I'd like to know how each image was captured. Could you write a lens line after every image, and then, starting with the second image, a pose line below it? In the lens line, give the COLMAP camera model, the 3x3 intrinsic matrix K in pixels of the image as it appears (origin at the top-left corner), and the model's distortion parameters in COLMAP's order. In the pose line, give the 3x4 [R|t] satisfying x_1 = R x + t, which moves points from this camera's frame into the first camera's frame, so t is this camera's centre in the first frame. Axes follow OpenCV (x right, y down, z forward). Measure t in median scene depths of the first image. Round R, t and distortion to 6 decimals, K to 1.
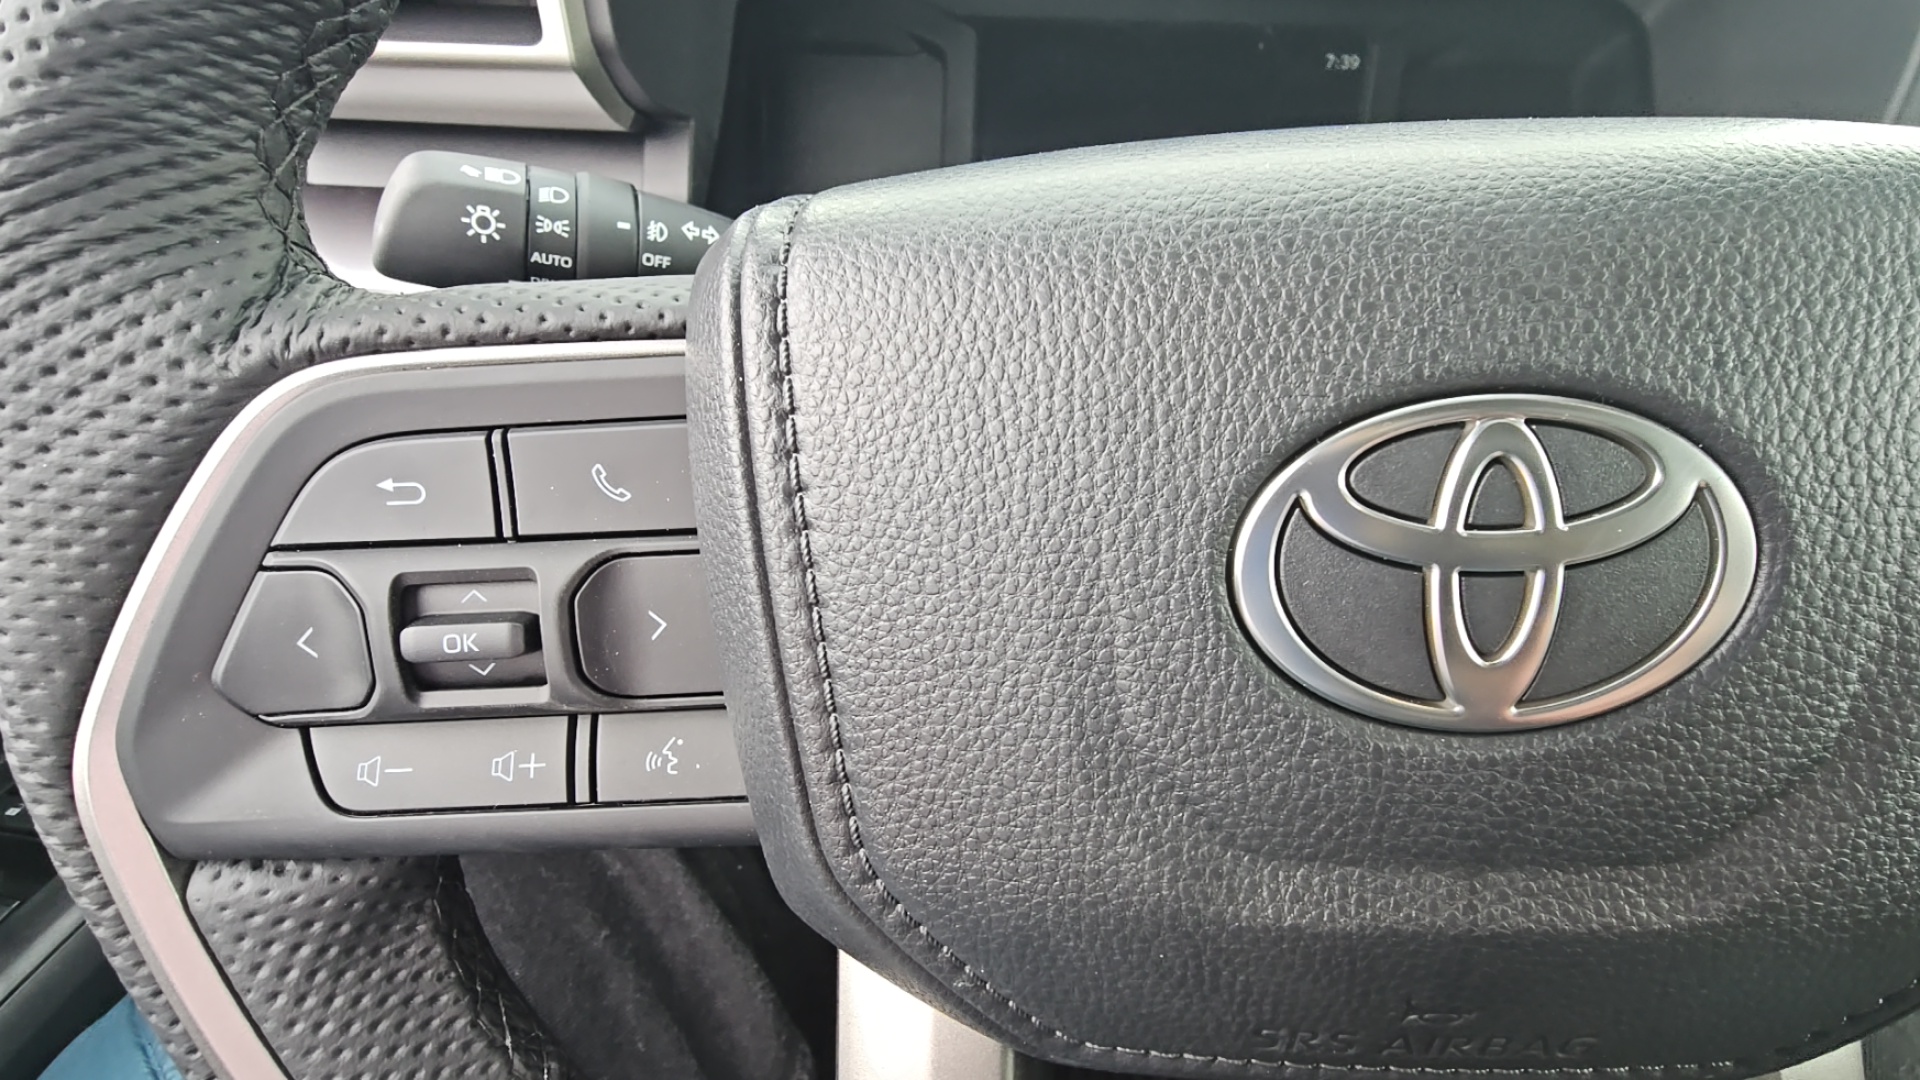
lens RADIAL K [[853.5, 0, 986.4], [0, 853.5, 528.5], [0, 0, 1]] dist [0.008379, -0.005914]
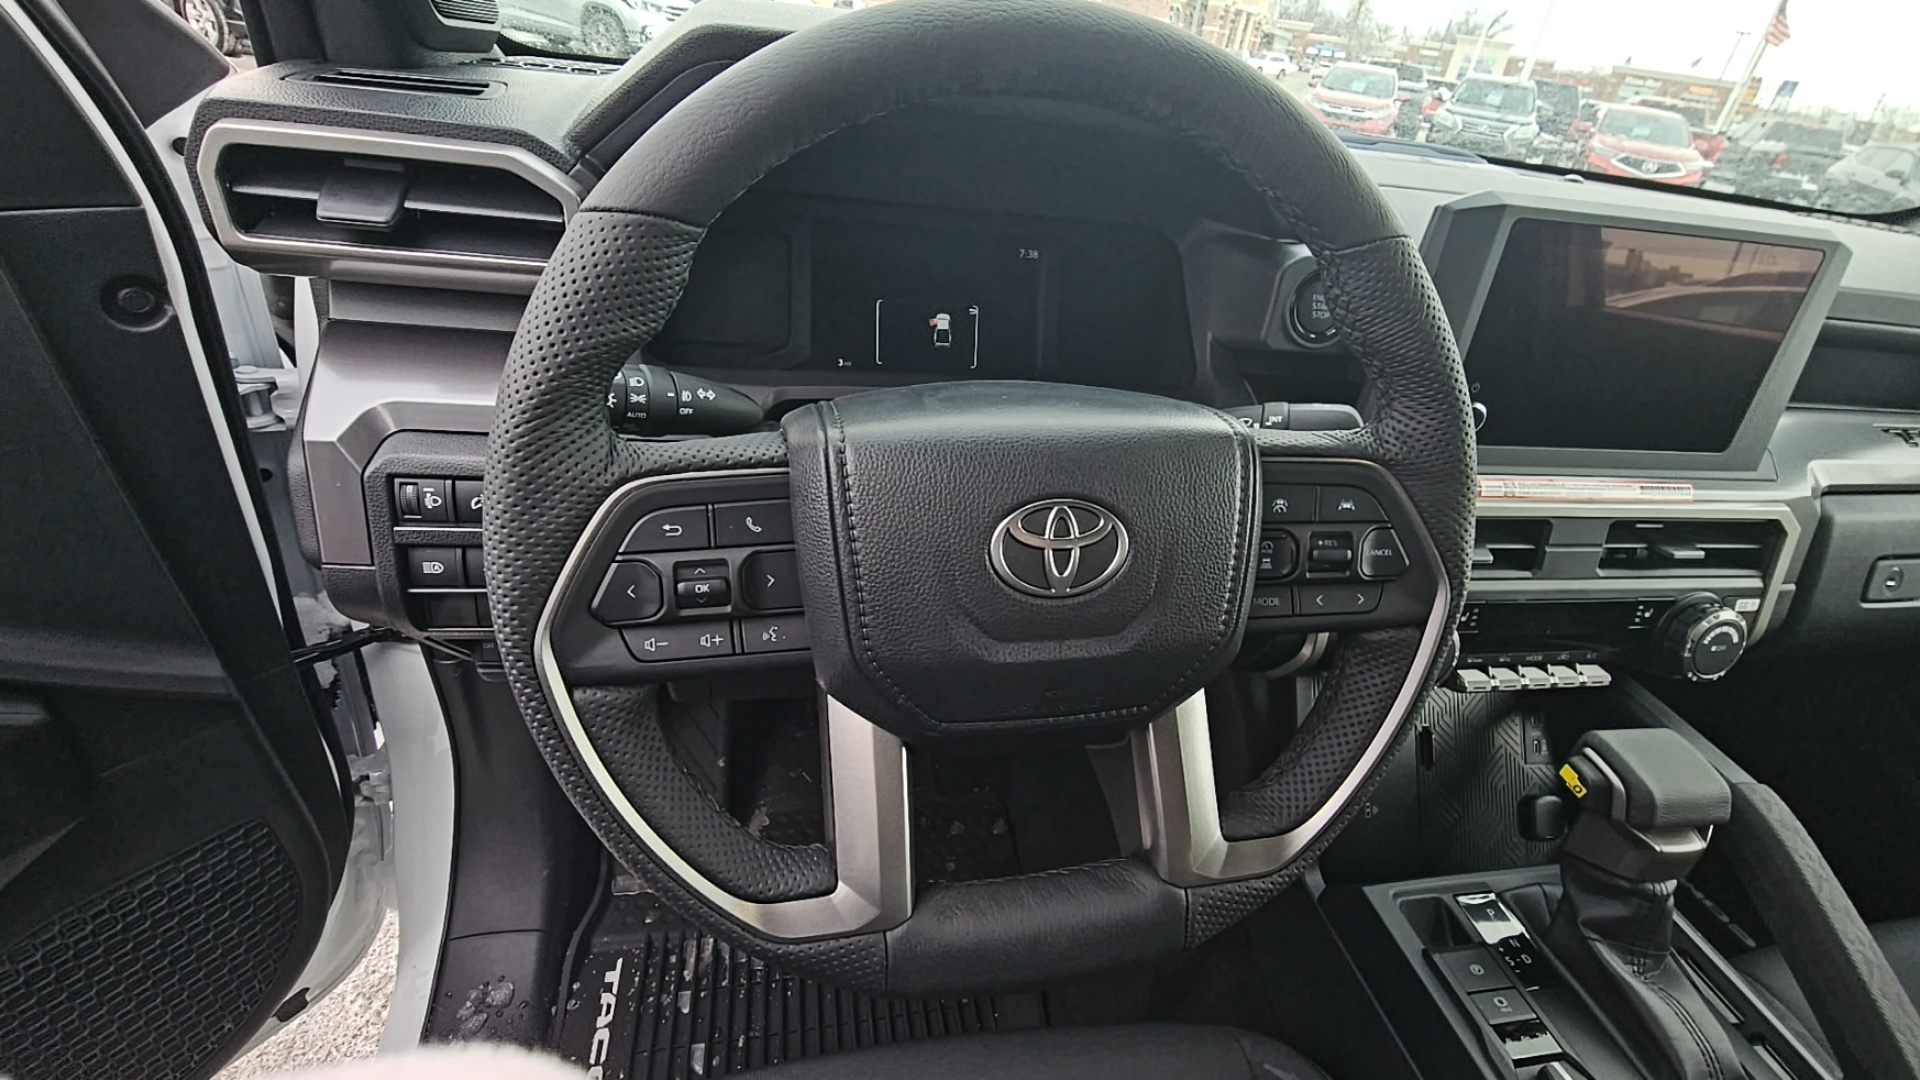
lens RADIAL K [[853.5, 0, 981.1], [0, 853.5, 548.3], [0, 0, 1]] dist [0.008379, -0.005914]
pose [[0.961441, -0.020821, 0.274222, -0.503300], [0.017516, 0.999742, 0.014496, -0.007958], [-0.274453, -0.009134, 0.961557, -1.681360]]
